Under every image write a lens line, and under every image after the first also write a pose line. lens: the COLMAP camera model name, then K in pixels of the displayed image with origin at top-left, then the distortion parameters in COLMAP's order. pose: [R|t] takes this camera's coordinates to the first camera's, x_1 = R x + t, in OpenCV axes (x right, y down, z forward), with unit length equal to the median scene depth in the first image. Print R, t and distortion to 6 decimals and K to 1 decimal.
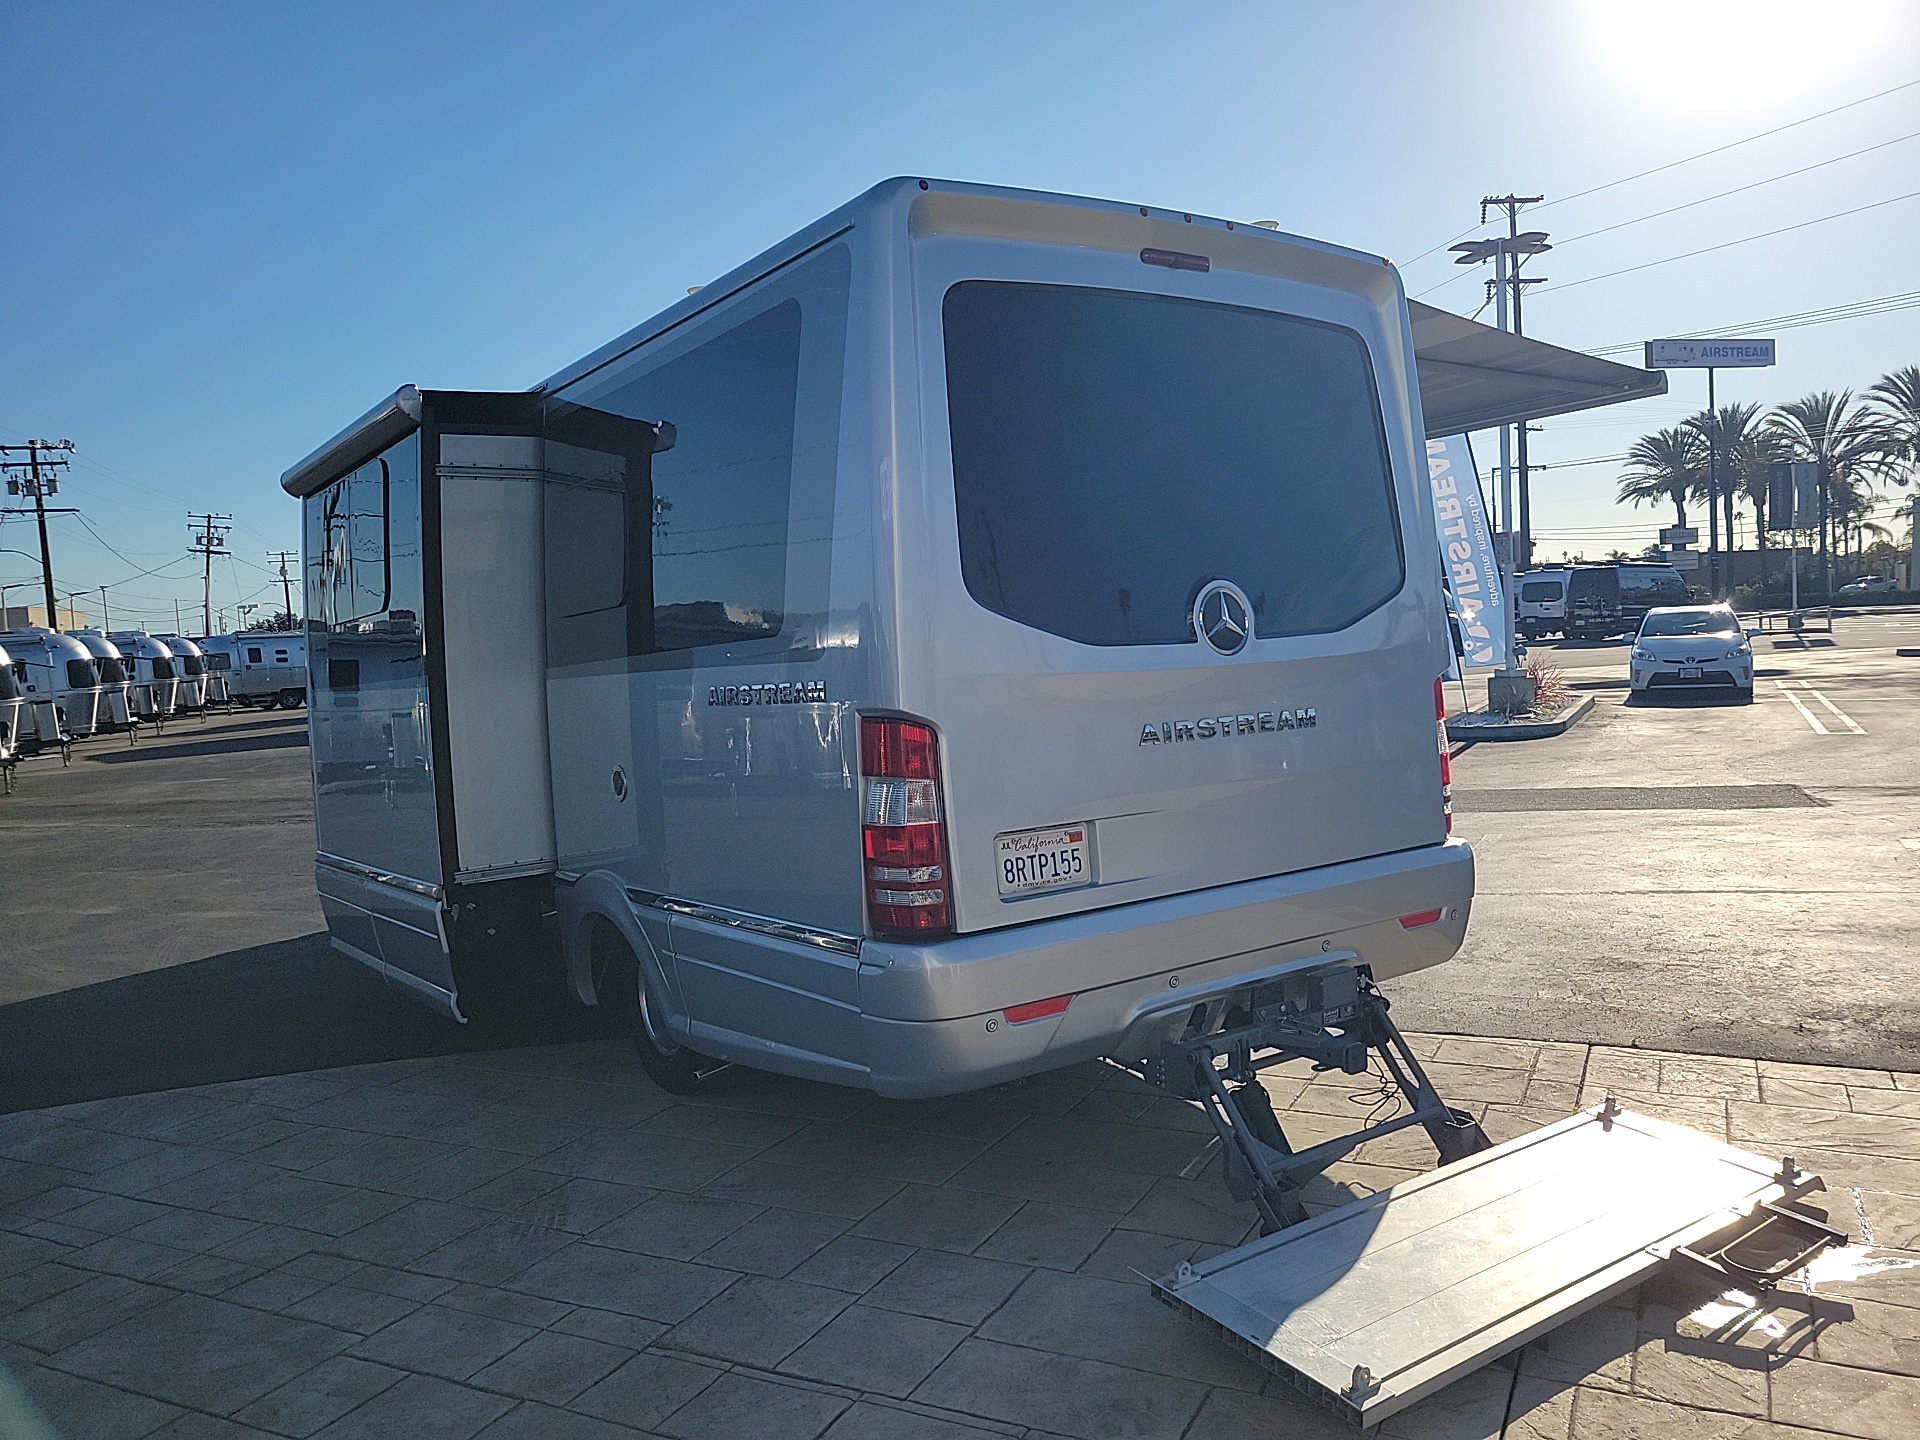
lens RADIAL K [[1420.3, 0, 960.0], [0, 1420.3, 720.0], [0, 0, 1]] dist [0.035296, -0.000150]
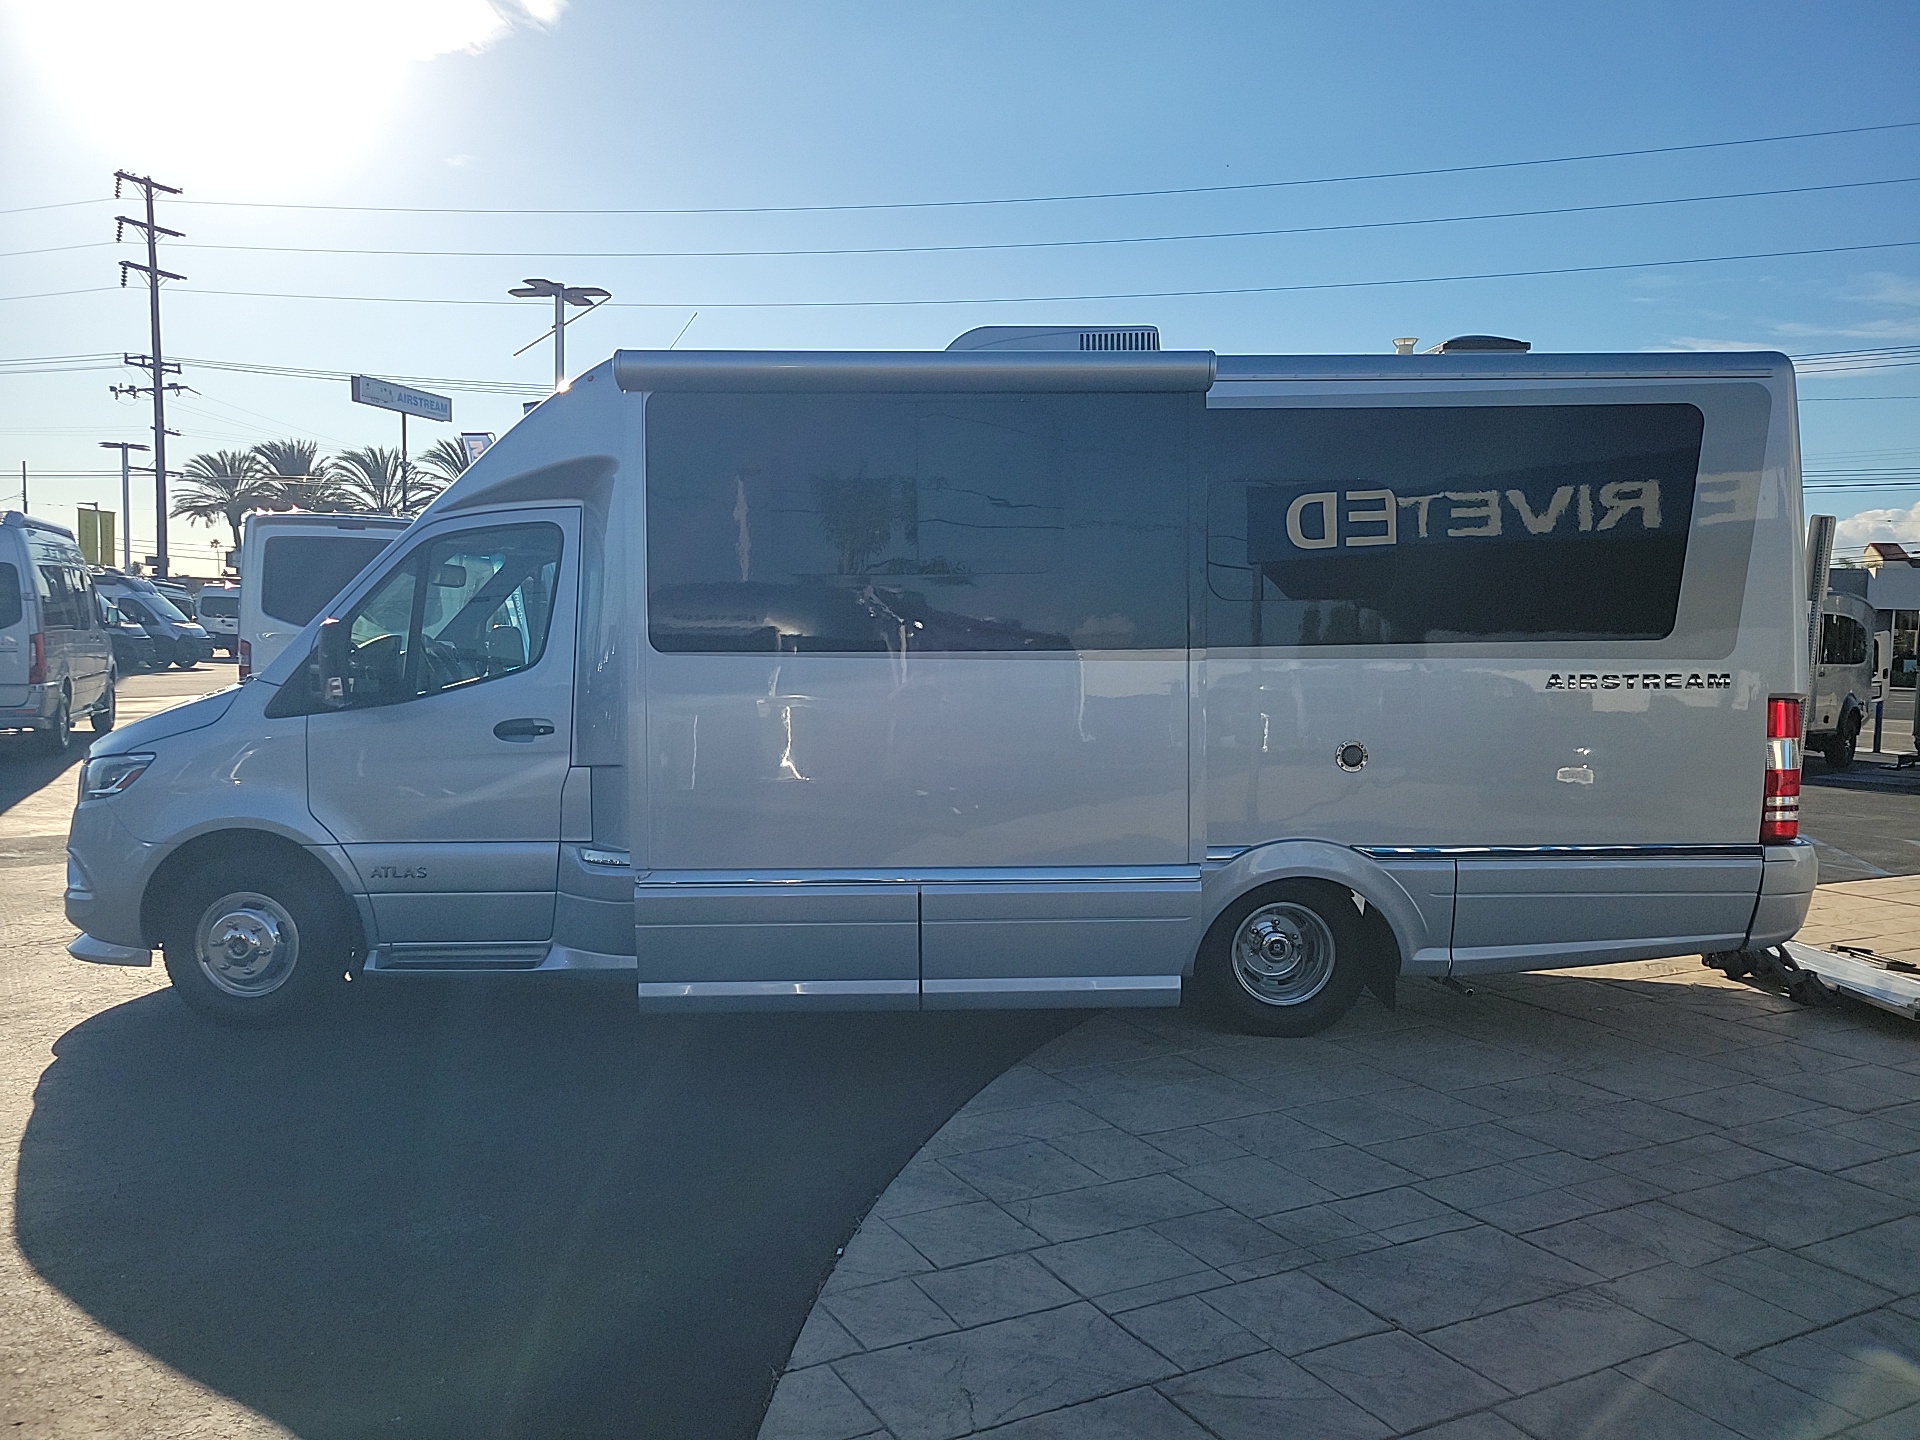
lens RADIAL K [[1420.3, 0, 960.0], [0, 1420.3, 720.0], [0, 0, 1]] dist [0.035296, -0.000150]
pose [[0.559761, 0.017901, 0.828461, -0.105633], [-0.003129, 0.999805, -0.019489, 0.003132], [-0.828649, 0.008317, 0.559707, 0.049556]]
